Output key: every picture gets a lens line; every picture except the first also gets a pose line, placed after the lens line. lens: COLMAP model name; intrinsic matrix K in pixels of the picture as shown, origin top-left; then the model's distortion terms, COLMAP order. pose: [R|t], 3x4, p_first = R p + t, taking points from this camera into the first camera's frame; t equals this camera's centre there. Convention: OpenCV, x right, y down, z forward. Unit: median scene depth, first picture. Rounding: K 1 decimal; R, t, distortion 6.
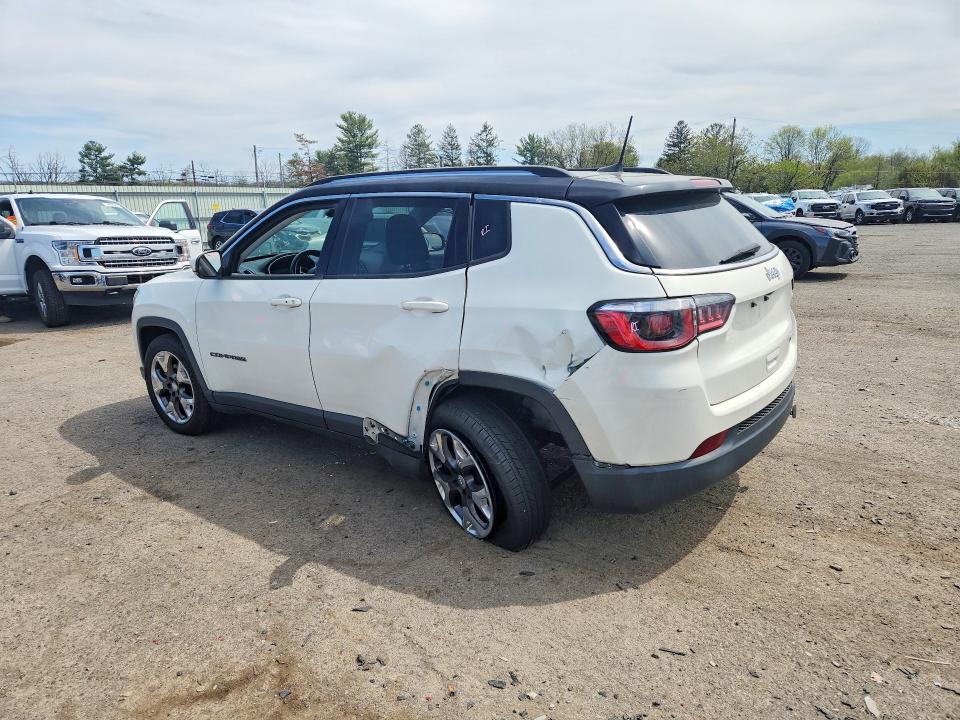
lens RADIAL K [[637.1, 0, 470.7], [0, 637.1, 363.9], [0, 0, 1]] dist [0.091216, -0.082178]
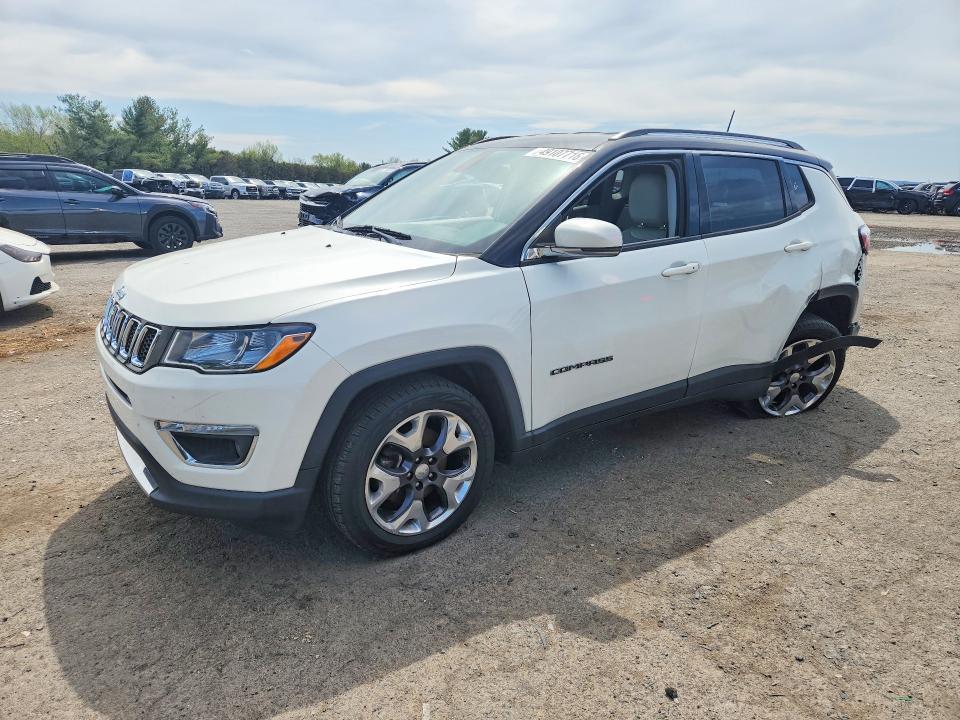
lens RADIAL K [[637.1, 0, 470.7], [0, 637.1, 363.9], [0, 0, 1]] dist [0.091216, -0.082178]
pose [[0.294062, -0.237445, 0.925822, -1.202787], [0.210051, 0.961023, 0.179756, -0.187799], [-0.932419, 0.141611, 0.332477, 0.970196]]
